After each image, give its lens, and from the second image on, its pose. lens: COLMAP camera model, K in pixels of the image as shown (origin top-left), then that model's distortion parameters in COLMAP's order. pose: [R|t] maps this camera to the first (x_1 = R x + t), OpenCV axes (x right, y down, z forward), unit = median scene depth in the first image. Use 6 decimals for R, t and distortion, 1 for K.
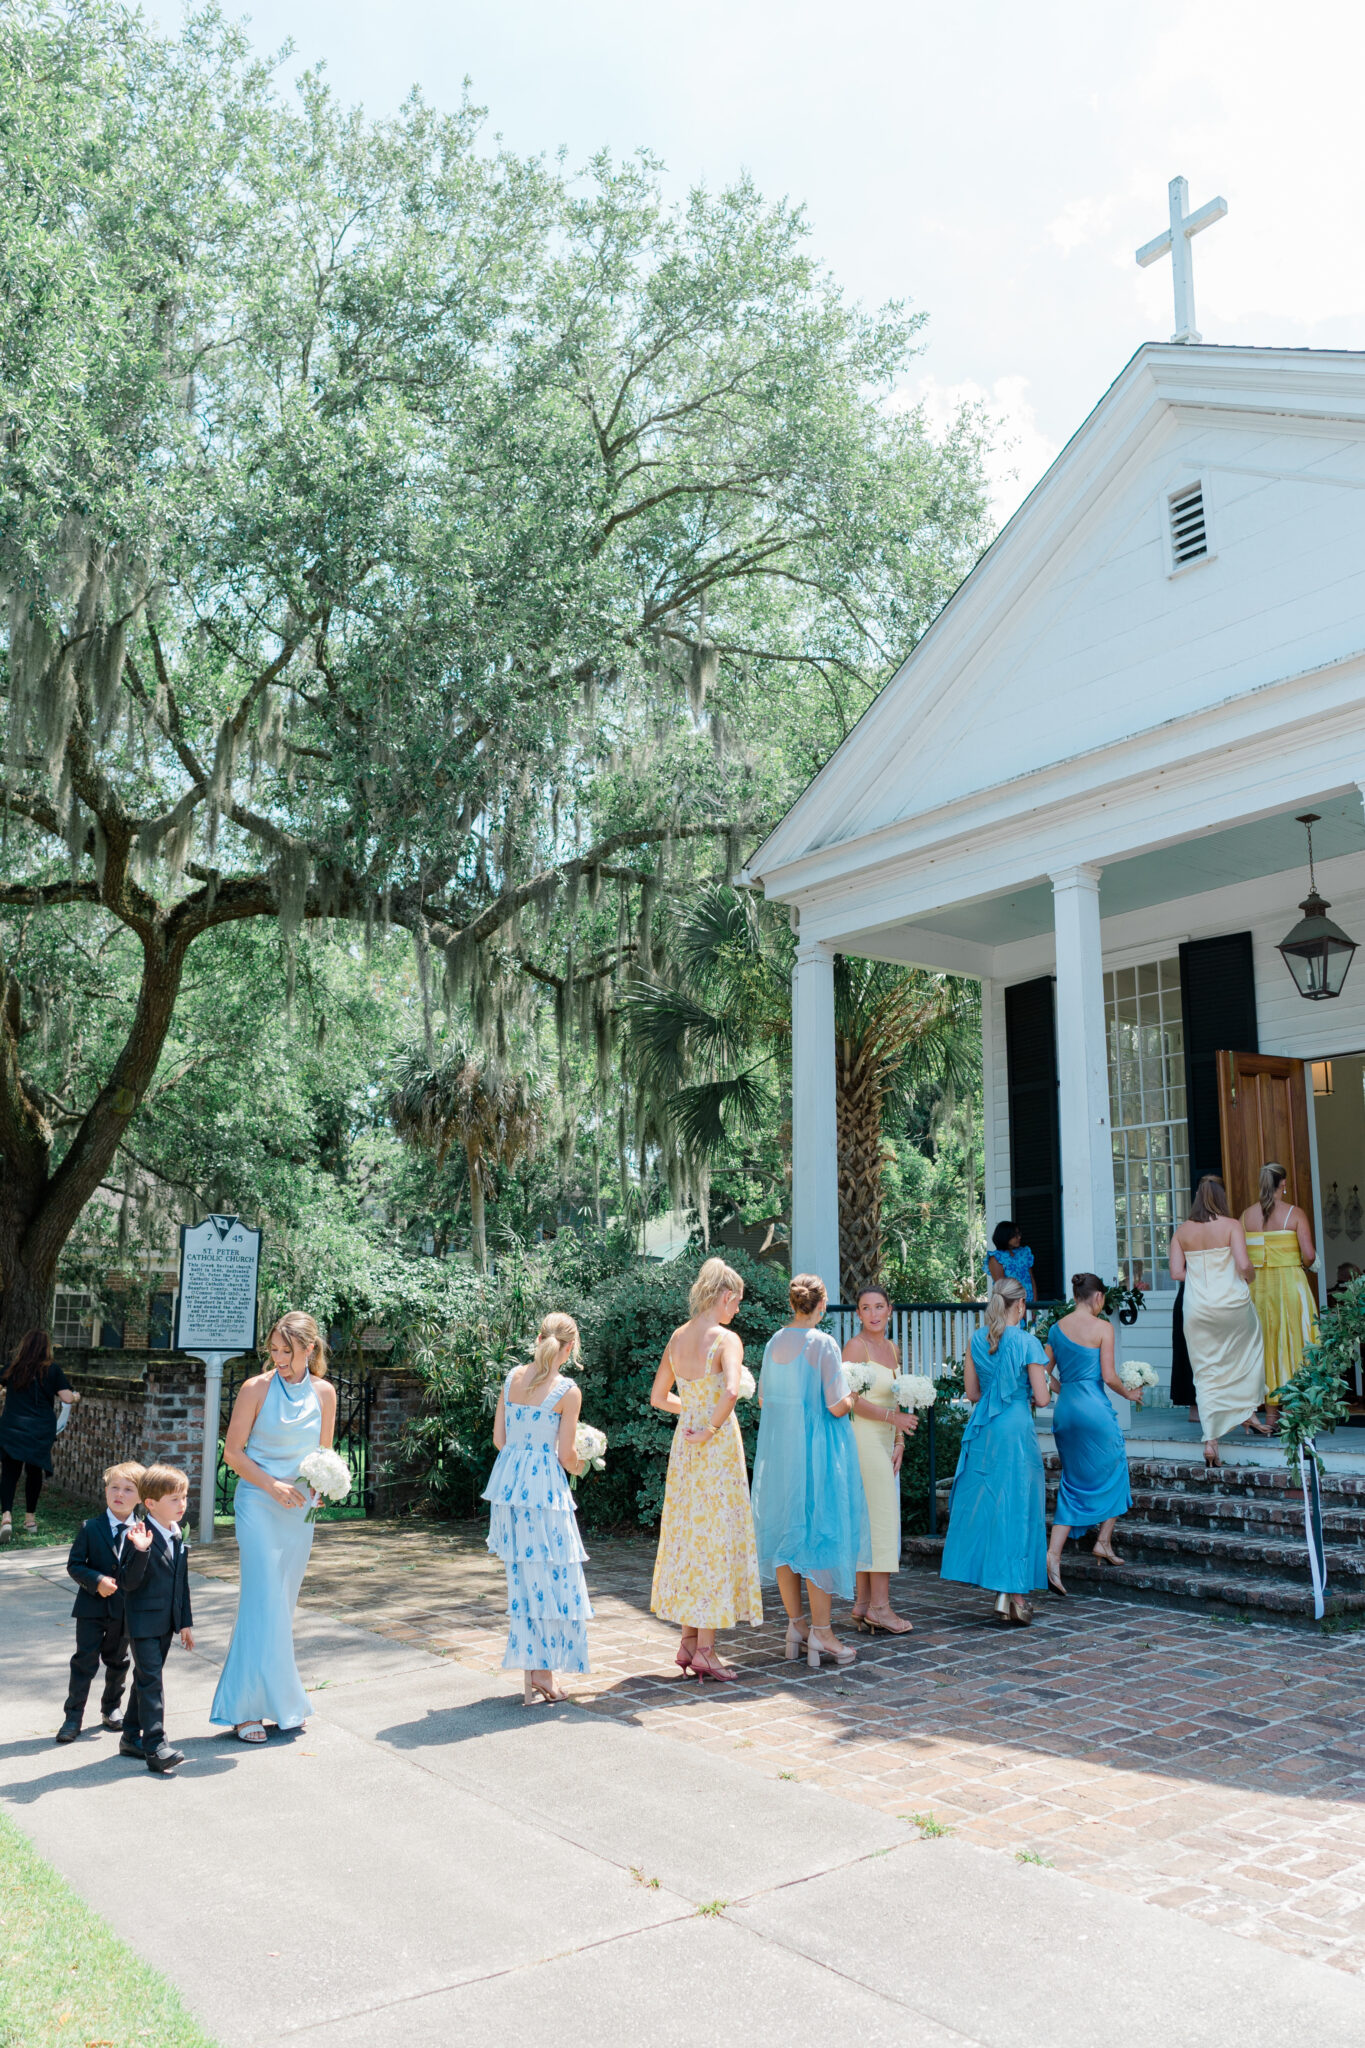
lens RADIAL K [[1645.3, 0, 682.5], [0, 1645.3, 1024.0], [0, 0, 1]] dist [-0.001236, 0.006574]
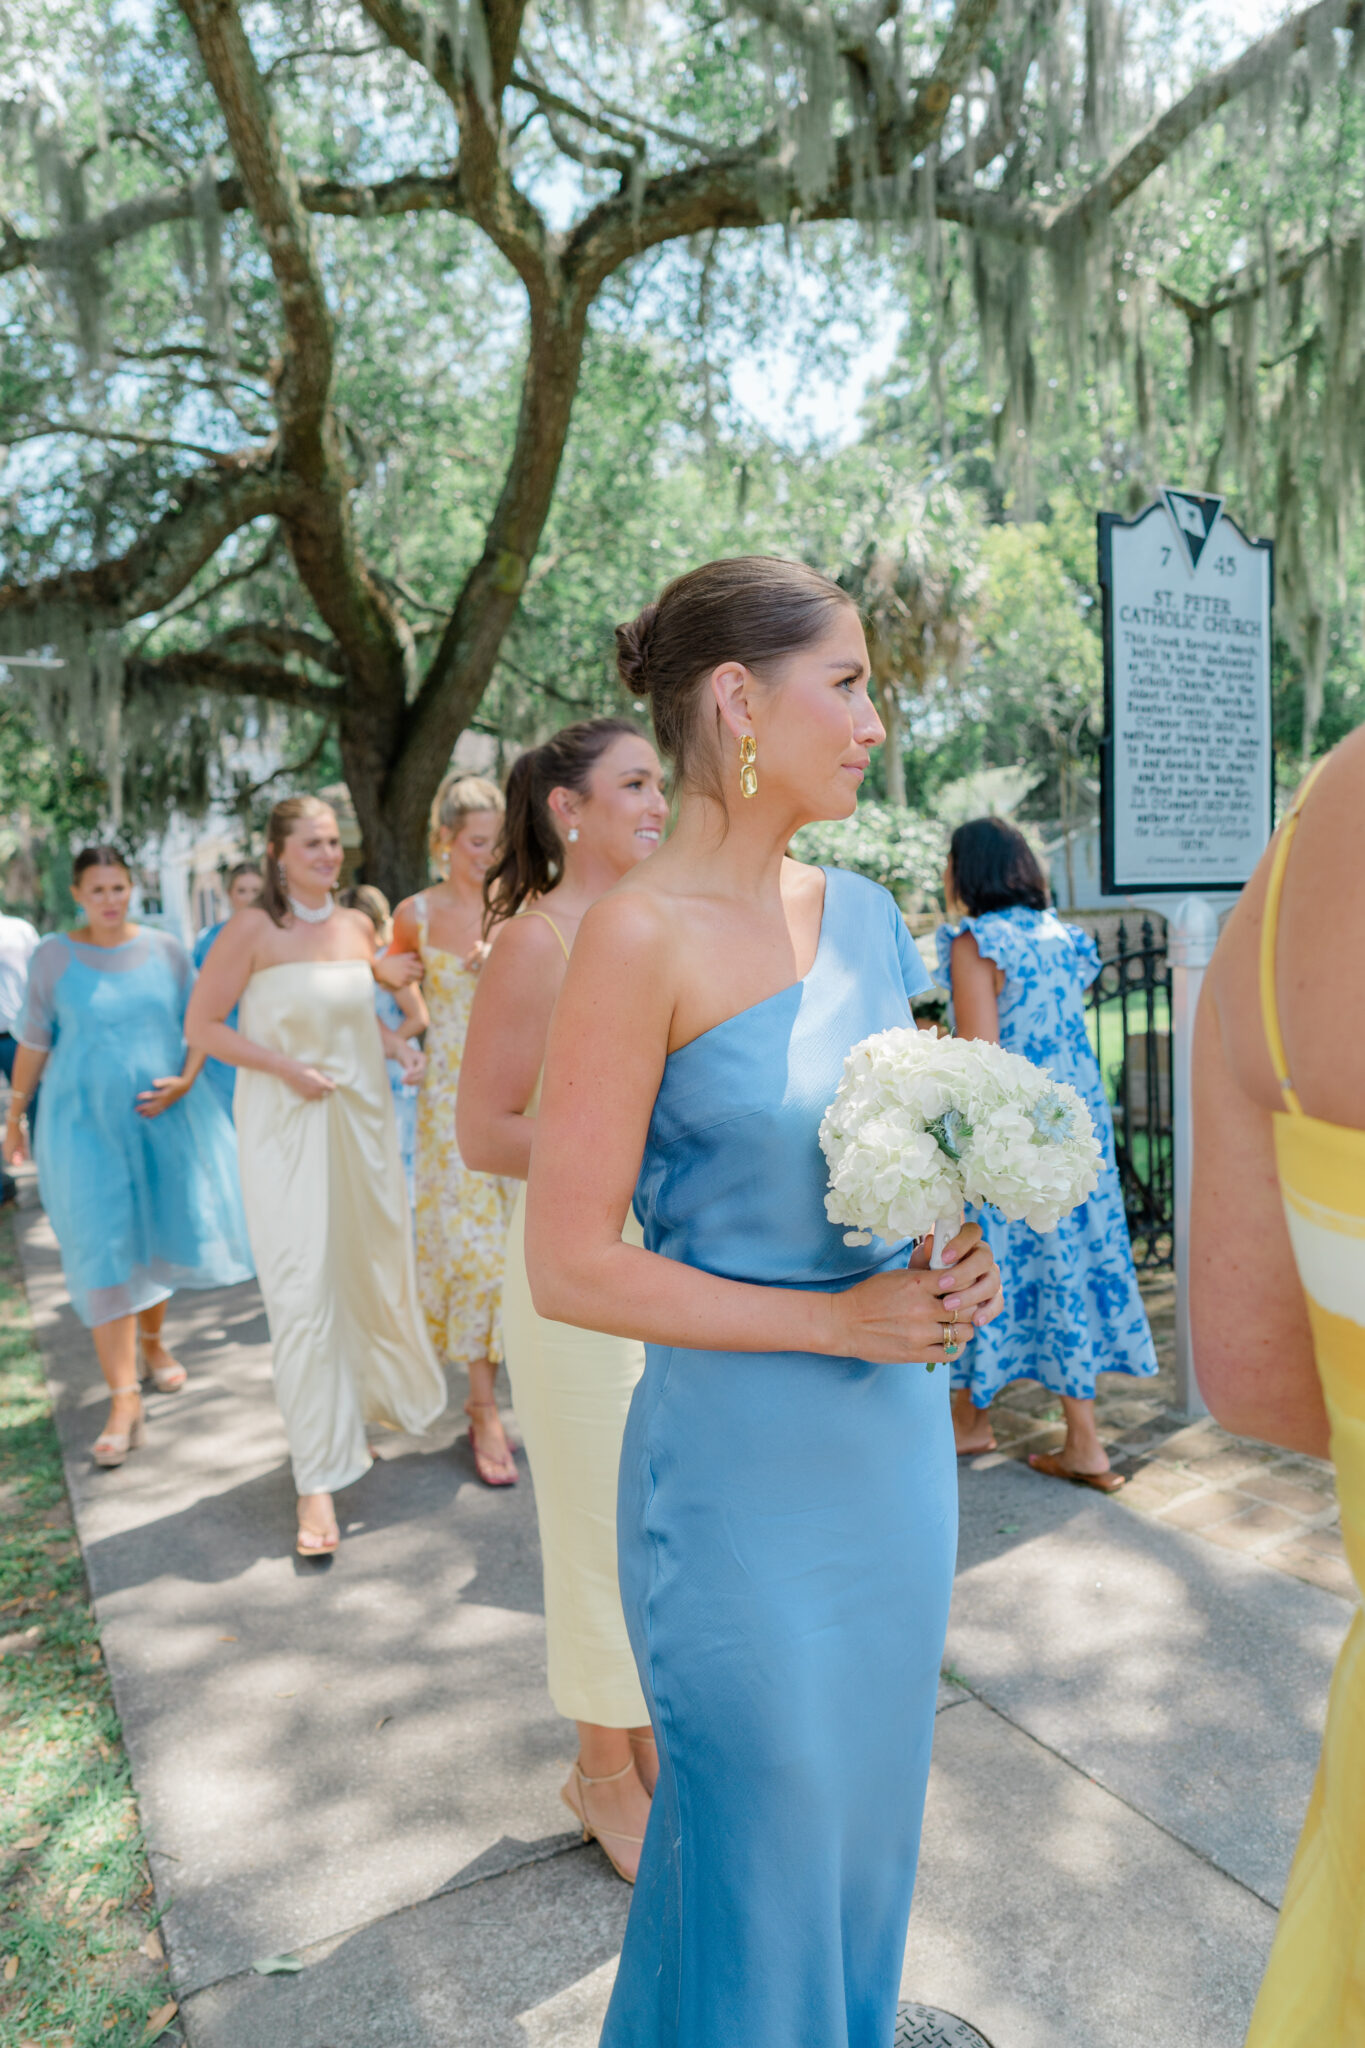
lens RADIAL K [[1645.3, 0, 682.5], [0, 1645.3, 1024.0], [0, 0, 1]] dist [-0.001236, 0.006574]
pose [[0.986350, -0.027999, -0.162264, -0.181012], [0.067863, 0.966976, 0.245665, 0.072059], [0.150028, -0.253324, 0.955677, 0.348256]]
